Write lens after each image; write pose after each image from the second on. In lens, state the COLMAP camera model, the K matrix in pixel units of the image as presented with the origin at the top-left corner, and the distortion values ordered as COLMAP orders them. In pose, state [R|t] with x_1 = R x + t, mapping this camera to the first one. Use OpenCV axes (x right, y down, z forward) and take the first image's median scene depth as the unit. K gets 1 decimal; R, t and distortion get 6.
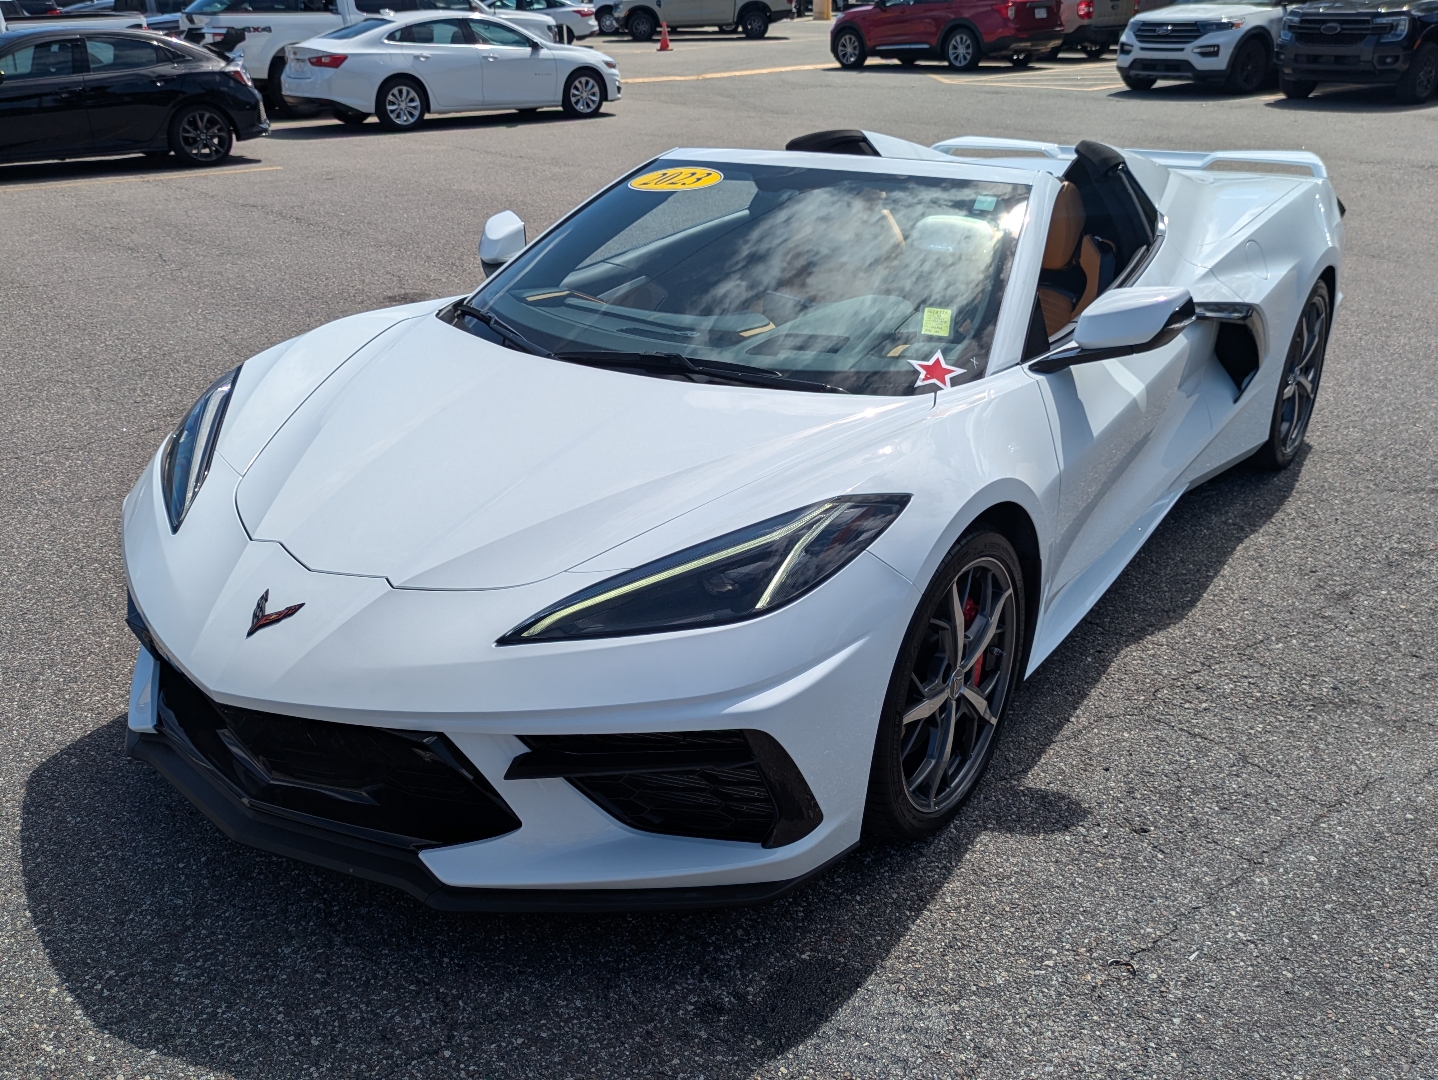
lens RADIAL K [[1316.9, 0, 679.1], [0, 1316.9, 539.8], [0, 0, 1]] dist [0.082651, -0.120591]
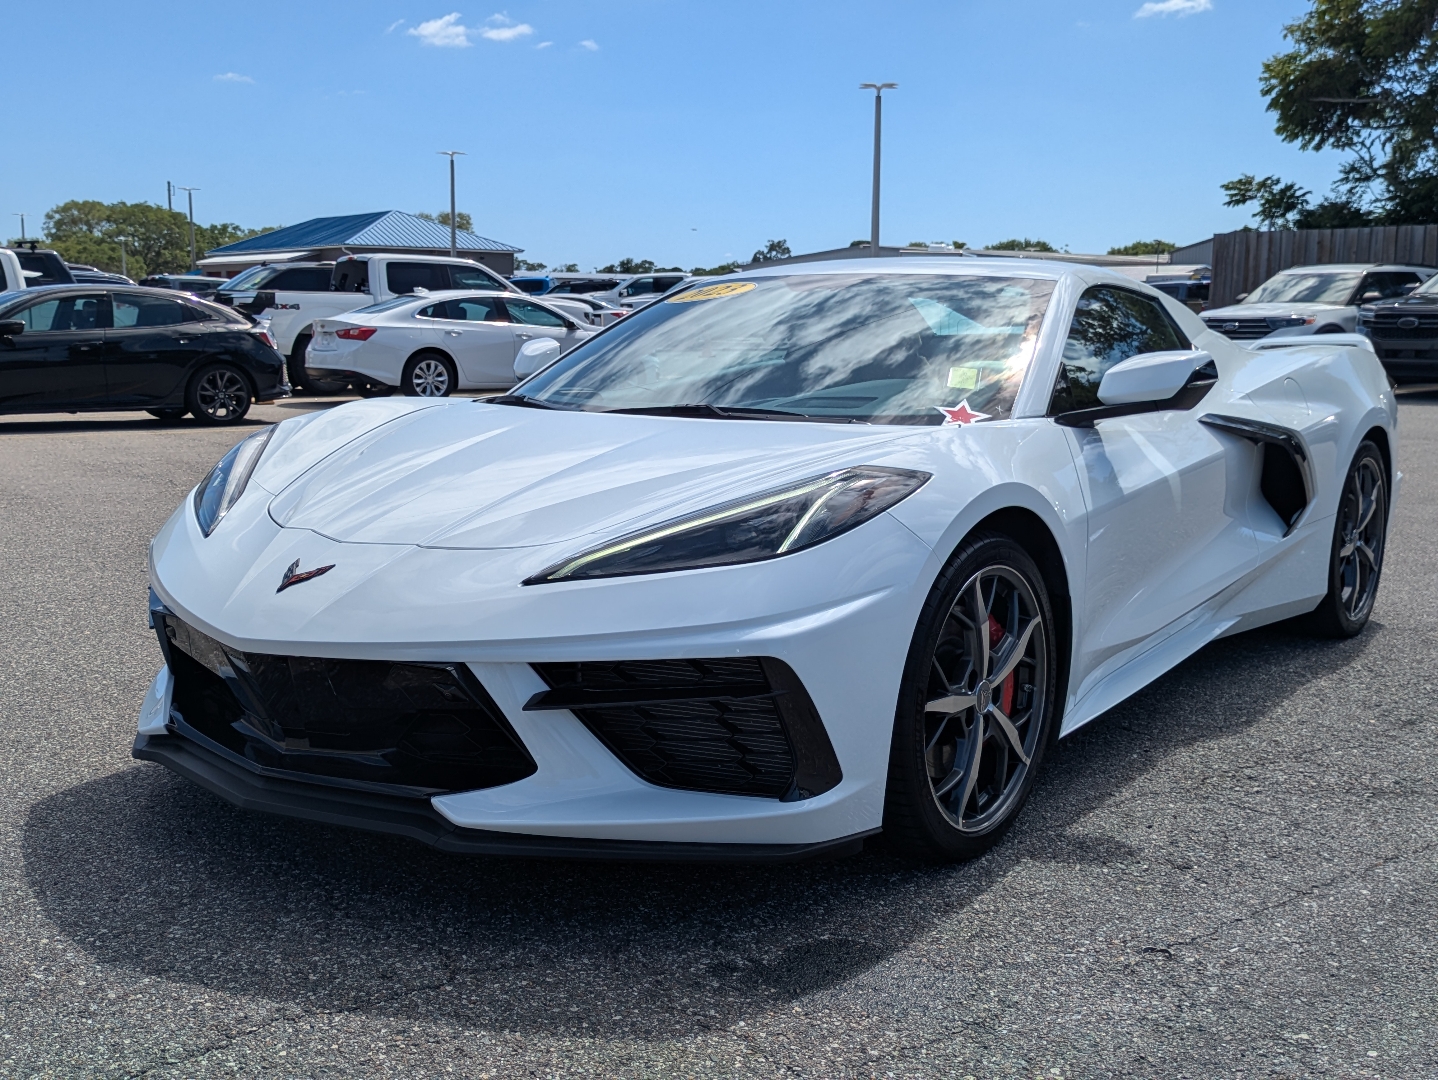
lens RADIAL K [[1487.8, 0, 677.9], [0, 1487.8, 542.2], [0, 0, 1]] dist [0.092073, -0.145224]
pose [[0.999344, 0.025627, -0.025596, 0.008575], [-0.030922, 0.971633, -0.234463, 0.249887], [0.018861, 0.235101, 0.971788, -0.099988]]
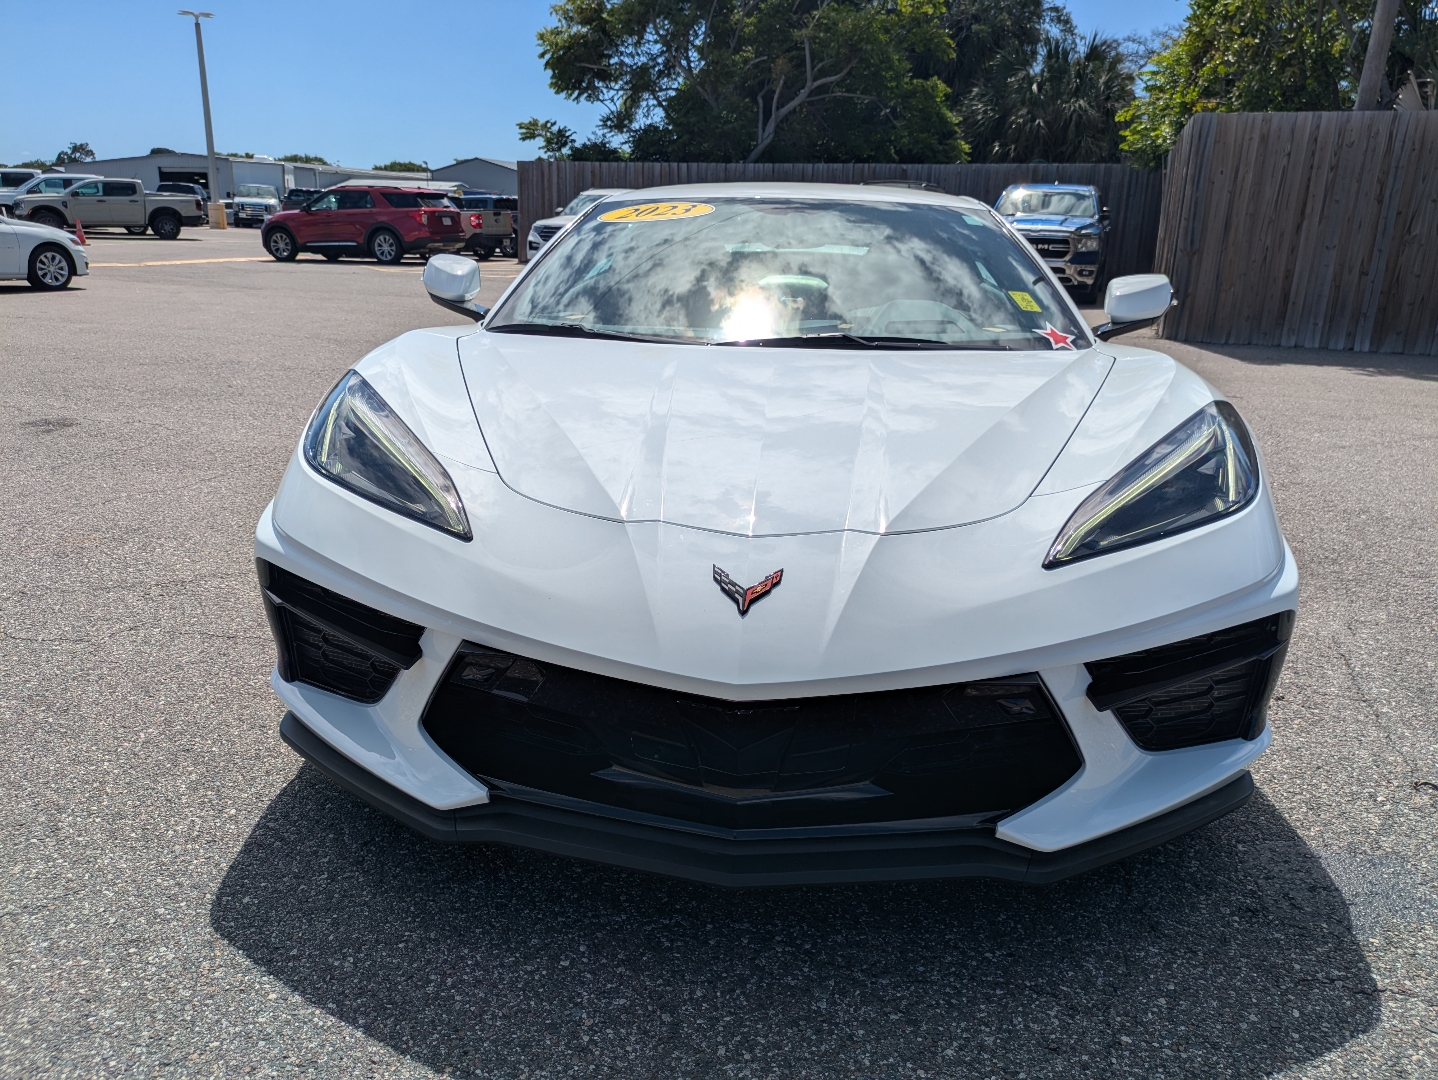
lens RADIAL K [[1073.5, 0, 719.5], [0, 1073.5, 559.4], [0, 0, 1]] dist [0.001961, -0.000091]
pose [[0.858681, -0.113508, 0.499783, -0.554681], [0.156060, 0.986766, -0.044019, 0.055466], [-0.488173, 0.115794, 0.865031, 0.375842]]
